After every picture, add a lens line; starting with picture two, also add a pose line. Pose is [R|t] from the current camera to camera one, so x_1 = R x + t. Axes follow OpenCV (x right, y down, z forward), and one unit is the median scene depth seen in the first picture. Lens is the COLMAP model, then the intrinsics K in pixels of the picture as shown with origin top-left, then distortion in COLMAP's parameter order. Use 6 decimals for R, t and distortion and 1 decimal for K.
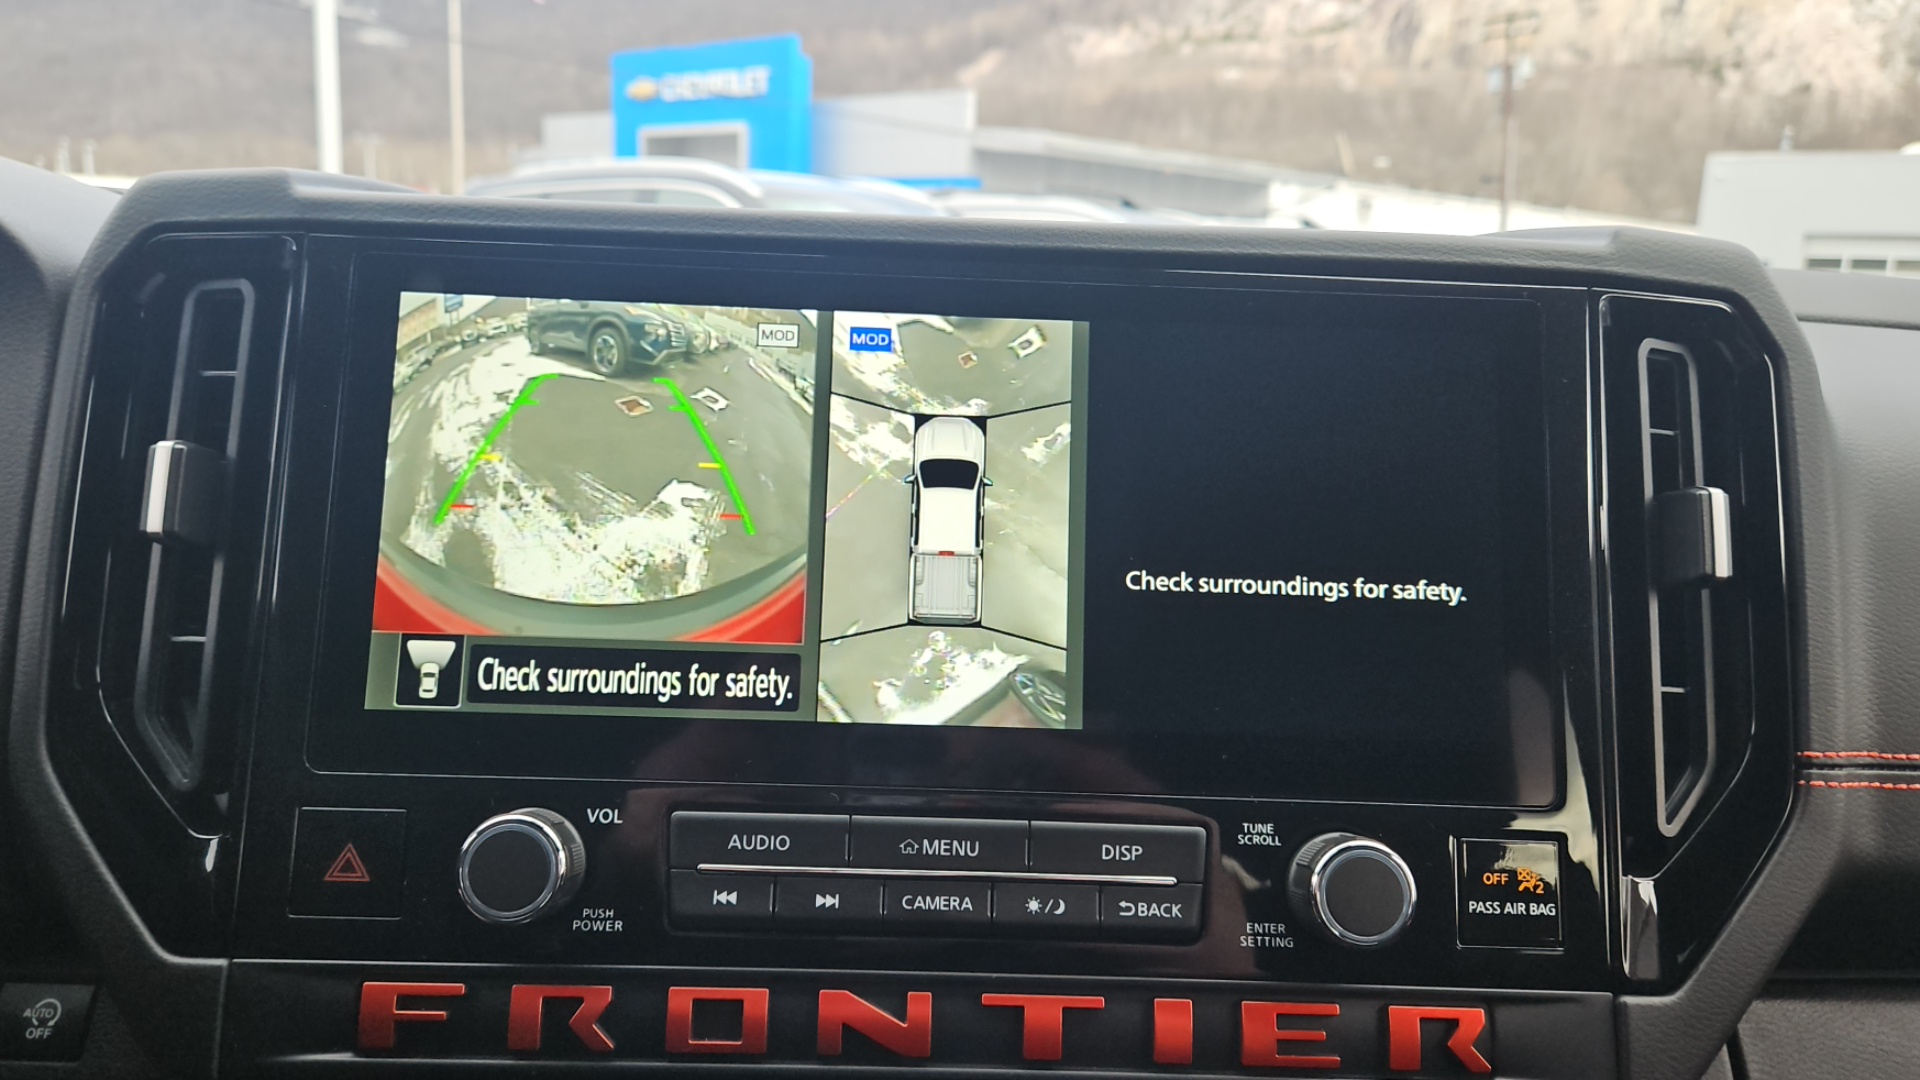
lens RADIAL K [[1434.6, 0, 959.9], [0, 1434.6, 535.9], [0, 0, 1]] dist [0.057112, -0.066773]
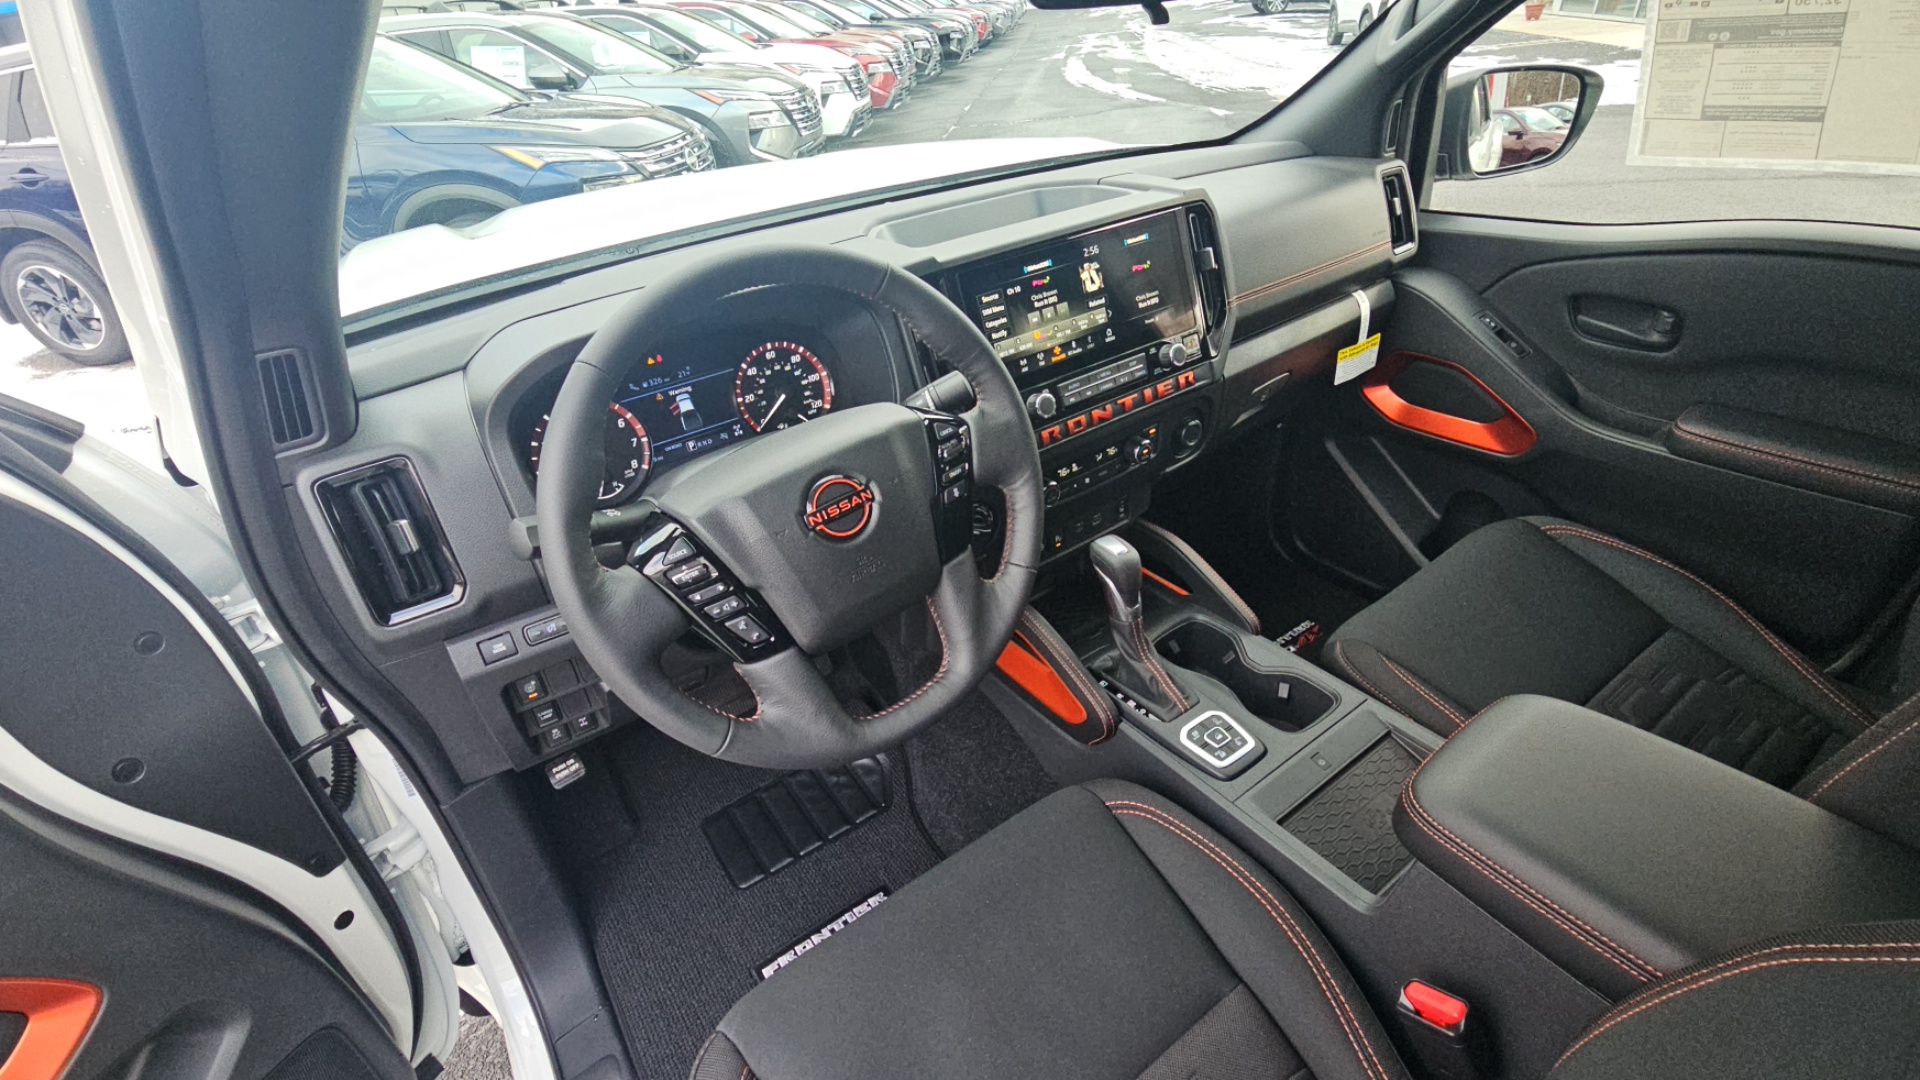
lens RADIAL K [[854.9, 0, 956.5], [0, 854.9, 534.8], [0, 0, 1]] dist [0.012936, -0.008287]
pose [[0.823056, -0.388392, 0.414403, -1.669387], [0.212164, 0.887065, 0.410002, -0.524975], [-0.526844, -0.249533, 0.812507, -1.039837]]
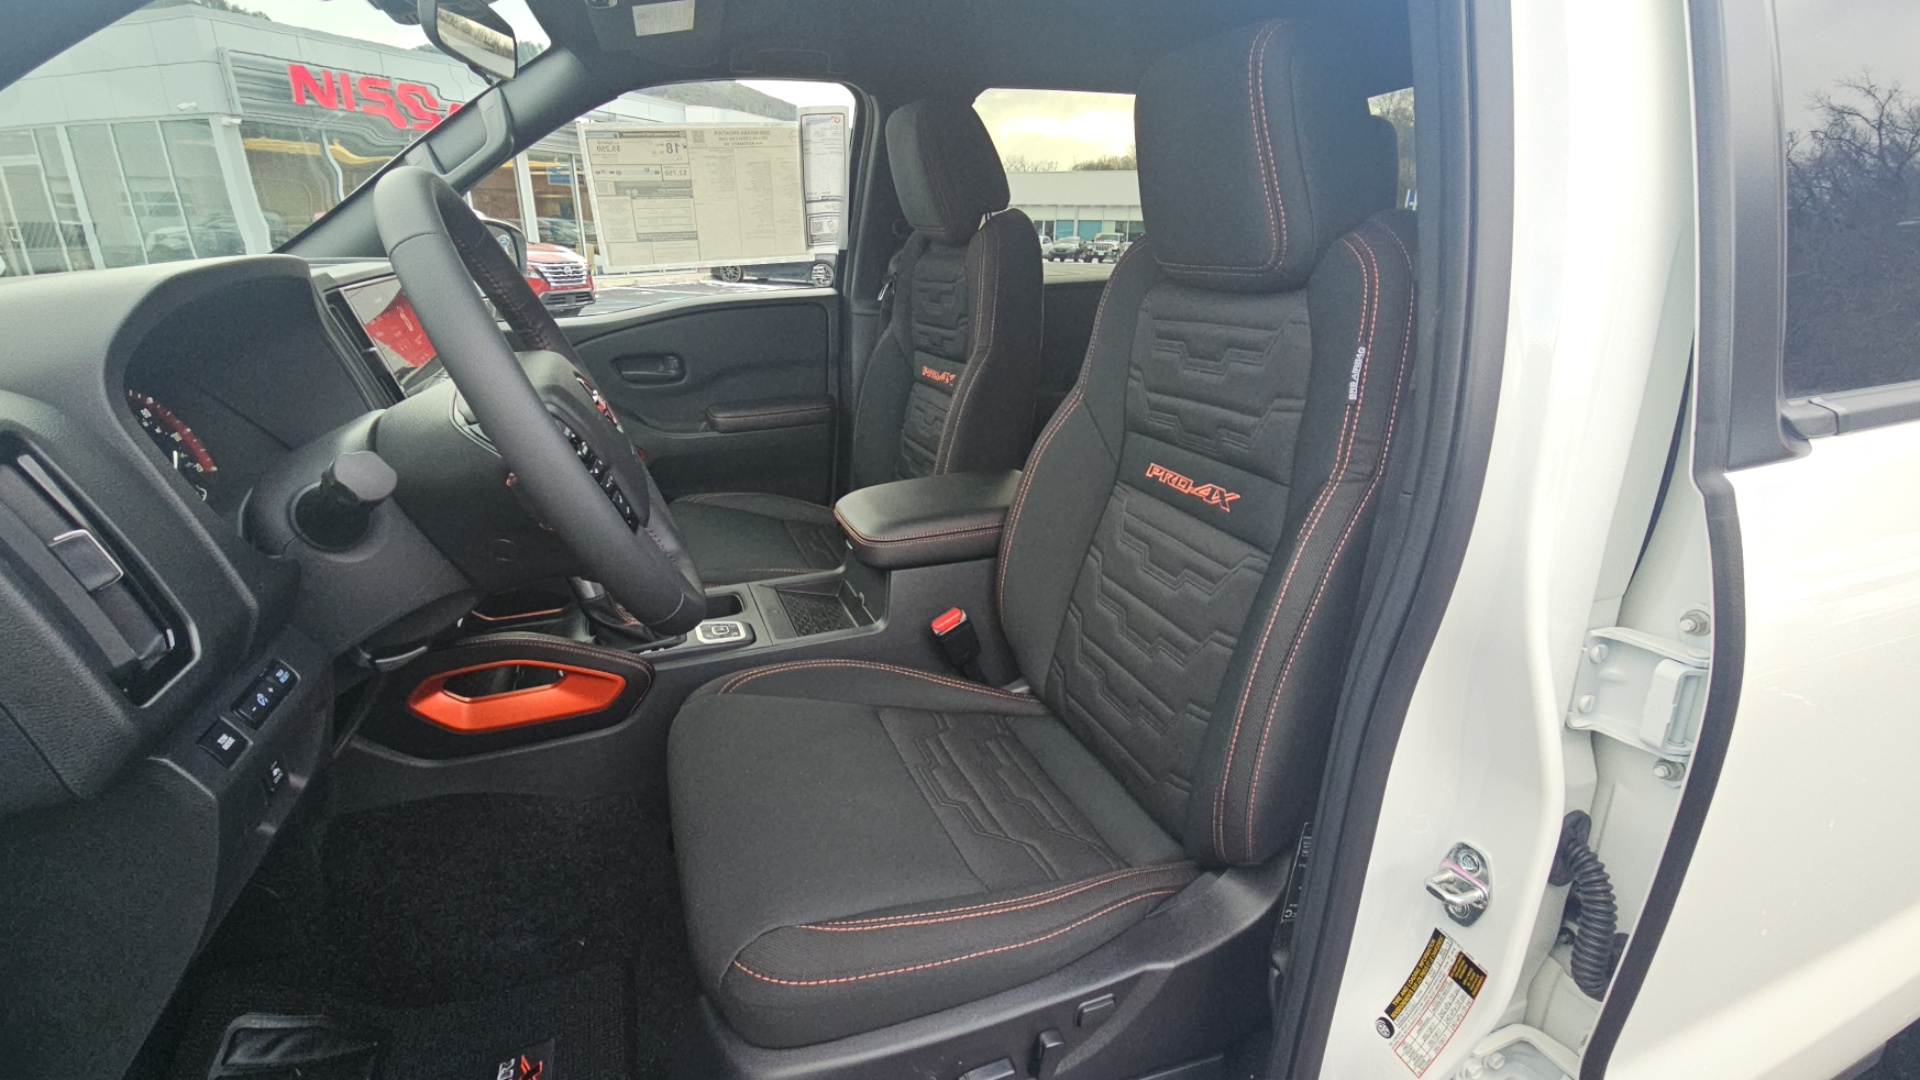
lens RADIAL K [[854.9, 0, 956.5], [0, 854.9, 534.8], [0, 0, 1]] dist [0.012936, -0.008287]
pose [[-0.336631, -0.354785, 0.872243, -3.138160], [0.152896, 0.893418, 0.422406, -0.338999], [-0.929141, 0.275558, -0.246507, 0.274017]]
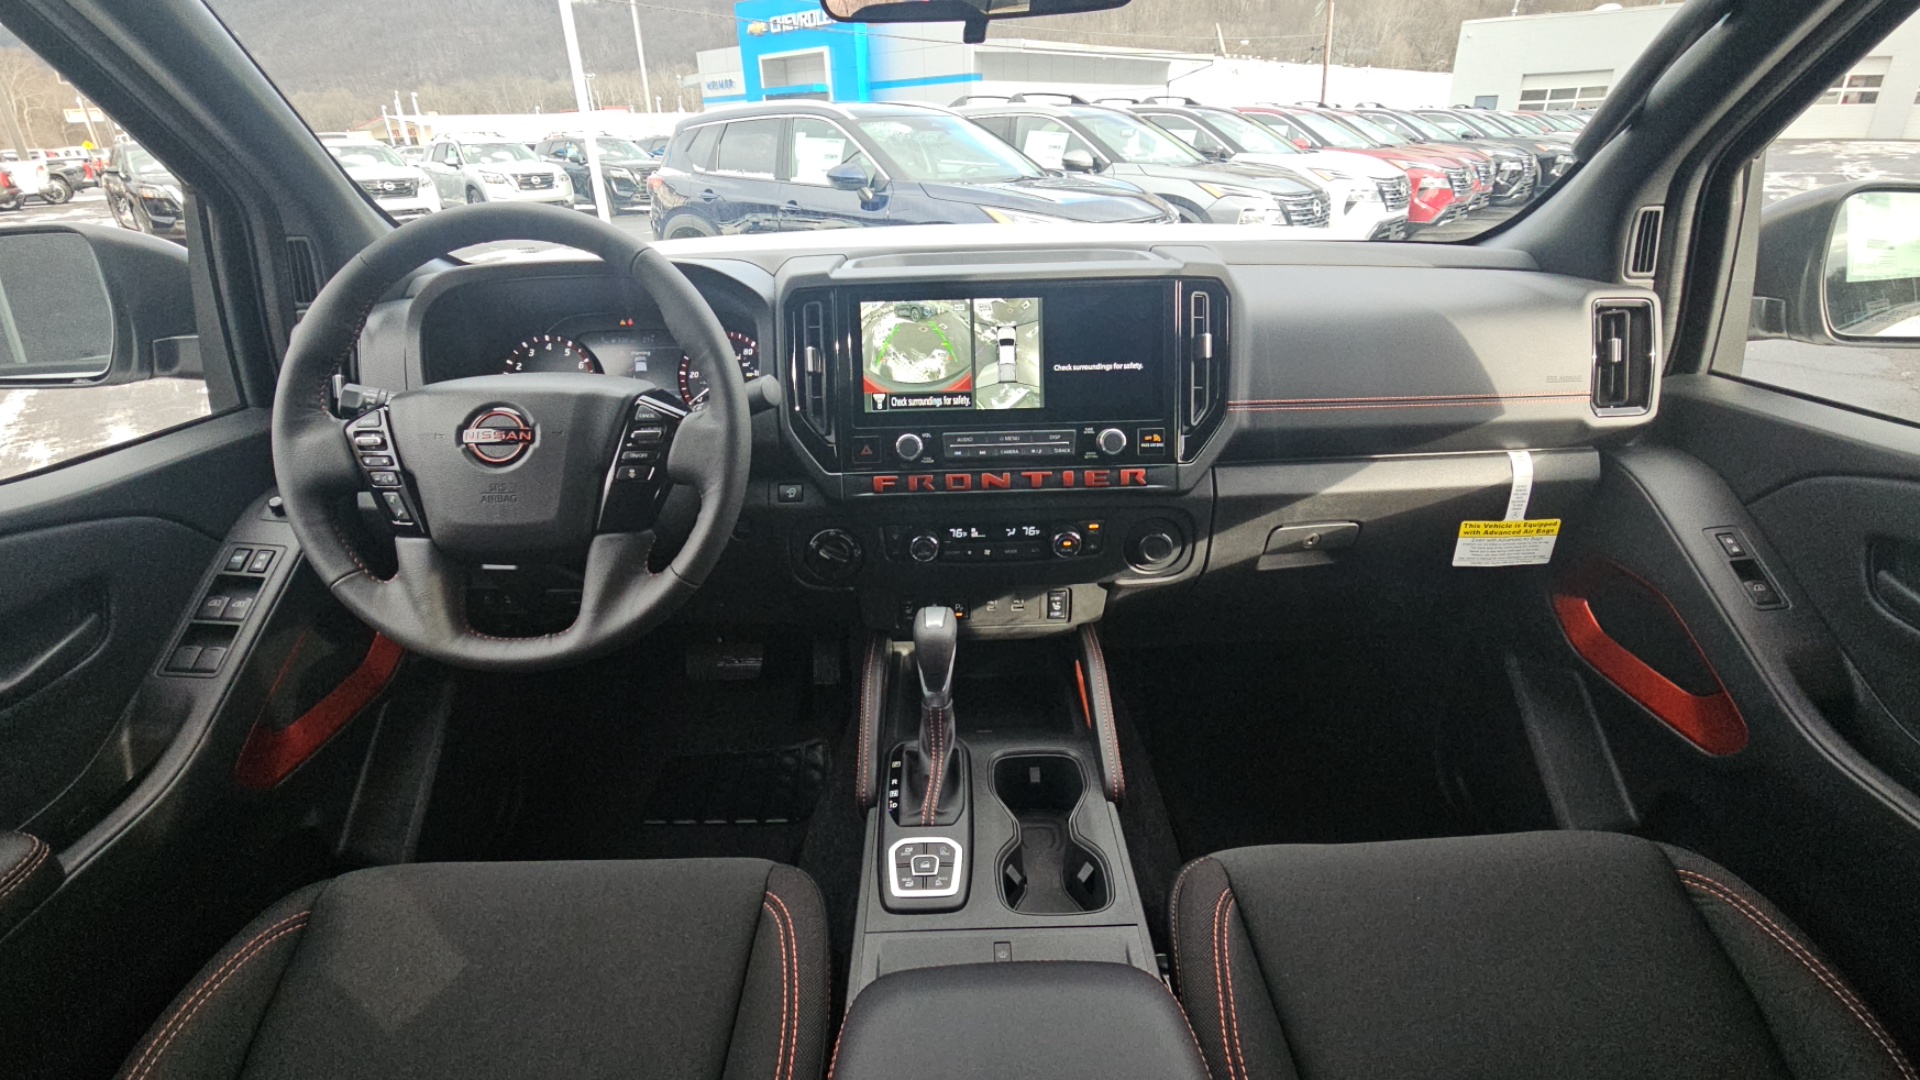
lens RADIAL K [[854.9, 0, 956.5], [0, 854.9, 534.8], [0, 0, 1]] dist [0.012936, -0.008287]
pose [[0.997733, -0.053537, -0.040772, -0.077758], [0.062003, 0.966849, 0.247705, -0.123561], [0.026158, -0.249672, 0.967977, -1.372485]]
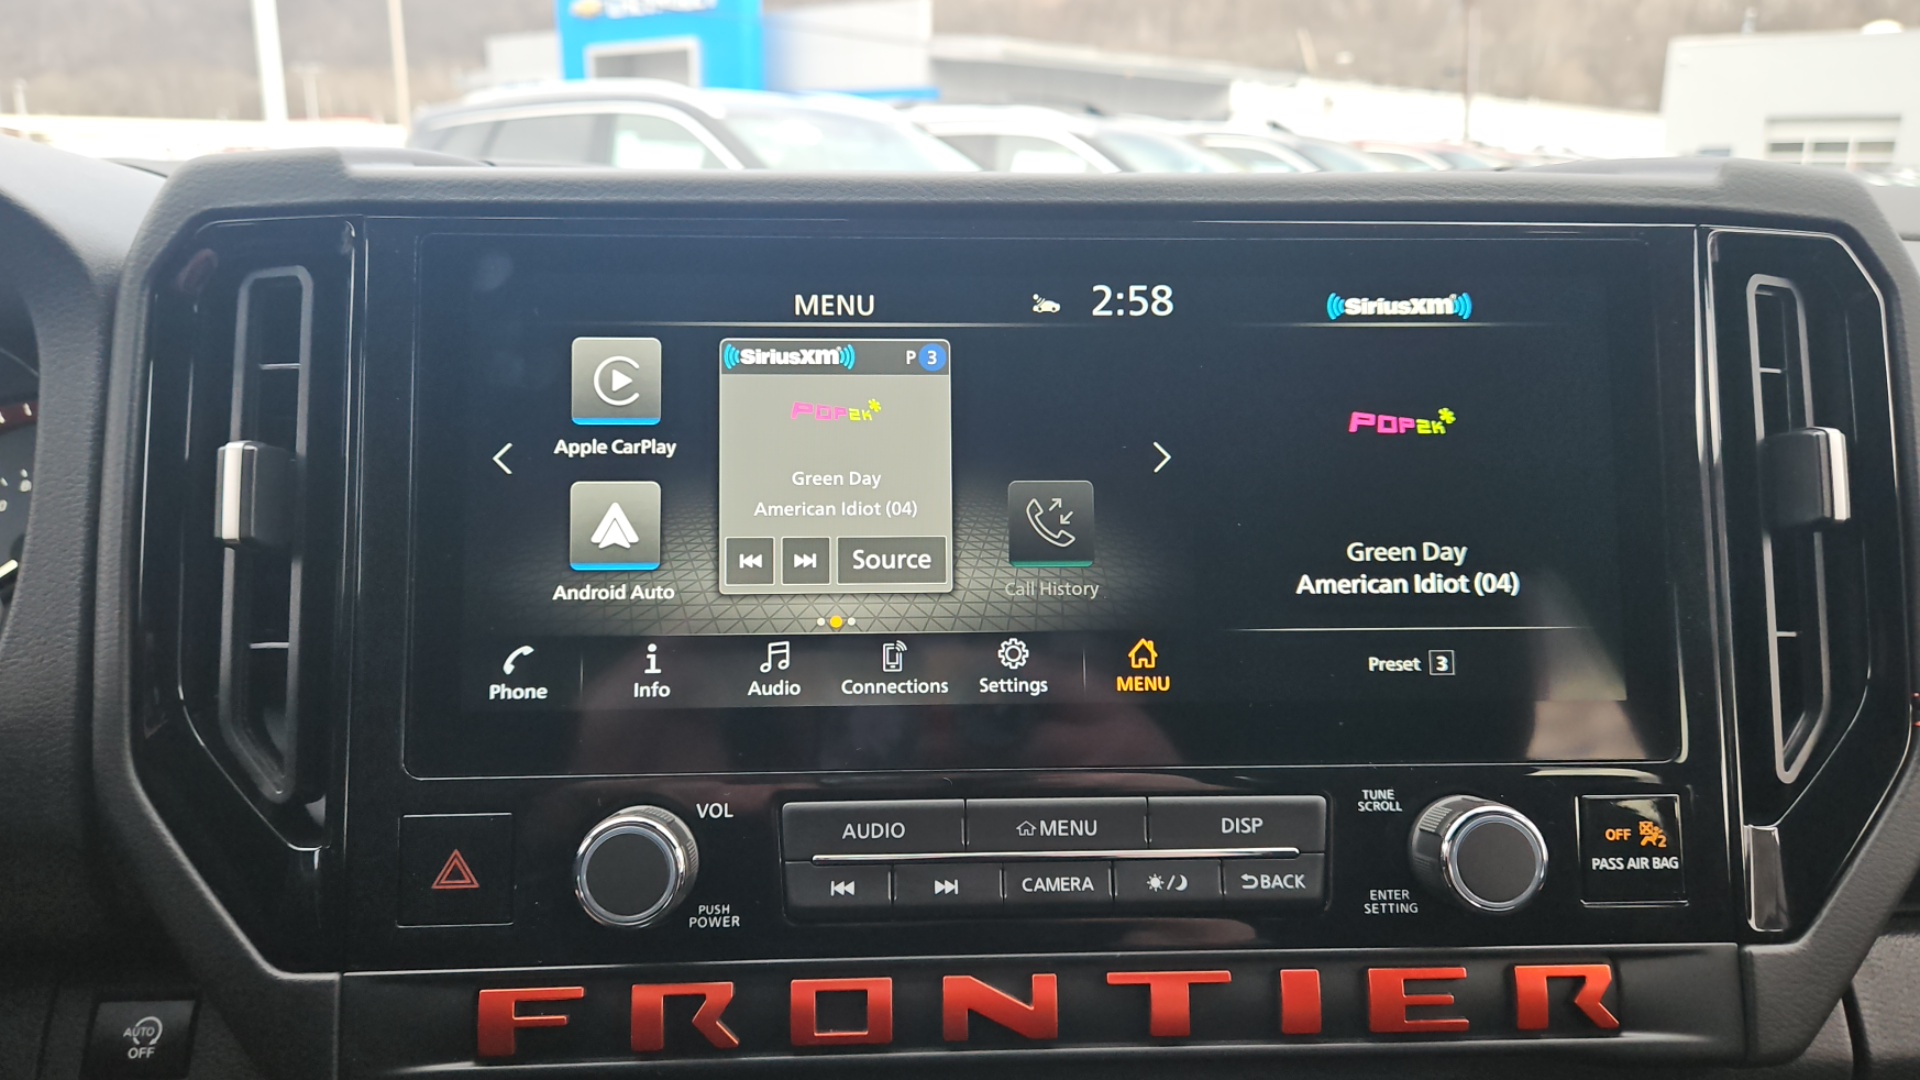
lens RADIAL K [[1436.4, 0, 959.8], [0, 1436.4, 537.4], [0, 0, 1]] dist [0.053430, -0.061357]
pose [[0.999082, -0.038765, 0.018216, -0.089110], [0.037635, 0.997563, 0.058745, -0.040659], [-0.020449, -0.058006, 0.998107, 0.032059]]
